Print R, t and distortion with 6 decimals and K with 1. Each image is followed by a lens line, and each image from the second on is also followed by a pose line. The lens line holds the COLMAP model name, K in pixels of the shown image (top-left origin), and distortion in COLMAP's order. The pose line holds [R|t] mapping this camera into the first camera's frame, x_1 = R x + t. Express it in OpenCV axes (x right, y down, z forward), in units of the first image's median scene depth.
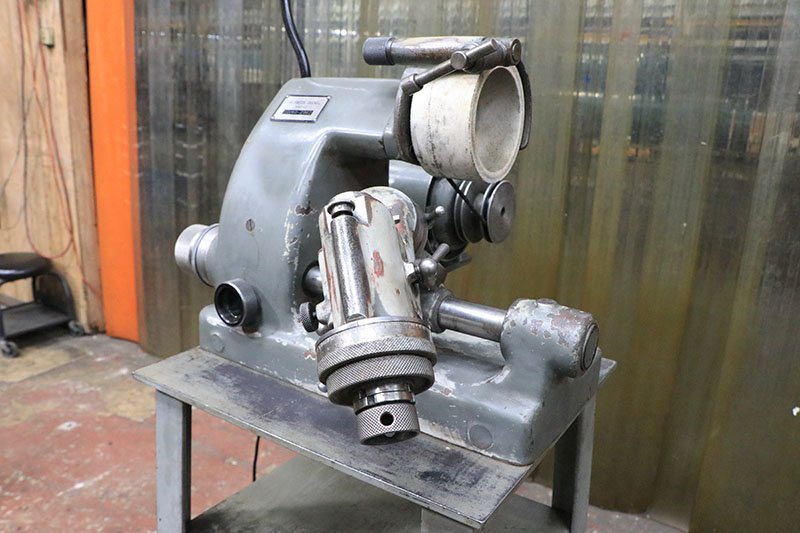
lens RADIAL K [[666.9, 0, 364.6], [0, 666.9, 266.1], [0, 0, 1]] dist [-0.100800, 0.000388]
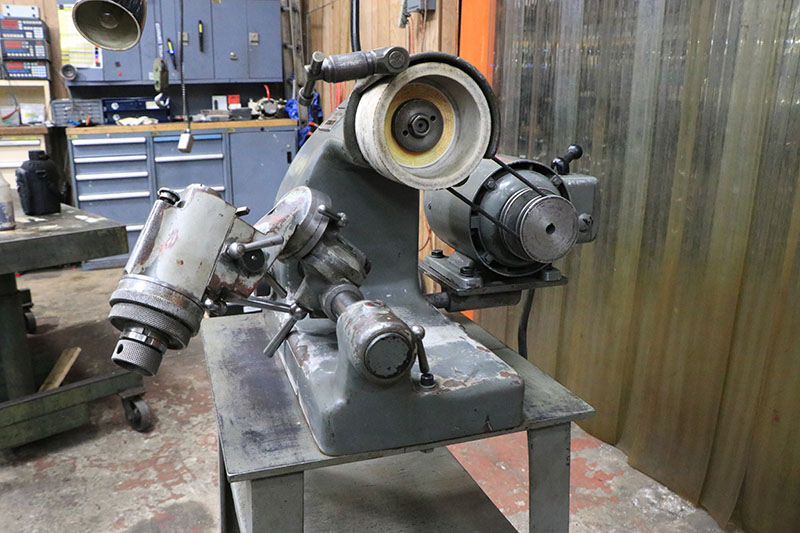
lens RADIAL K [[666.9, 0, 364.6], [0, 666.9, 266.1], [0, 0, 1]] dist [-0.100800, 0.000388]
pose [[0.782895, 0.126199, -0.609221, 0.727654], [-0.142052, 0.989605, 0.022447, -0.020293], [0.605720, 0.068968, 0.792683, 0.149778]]
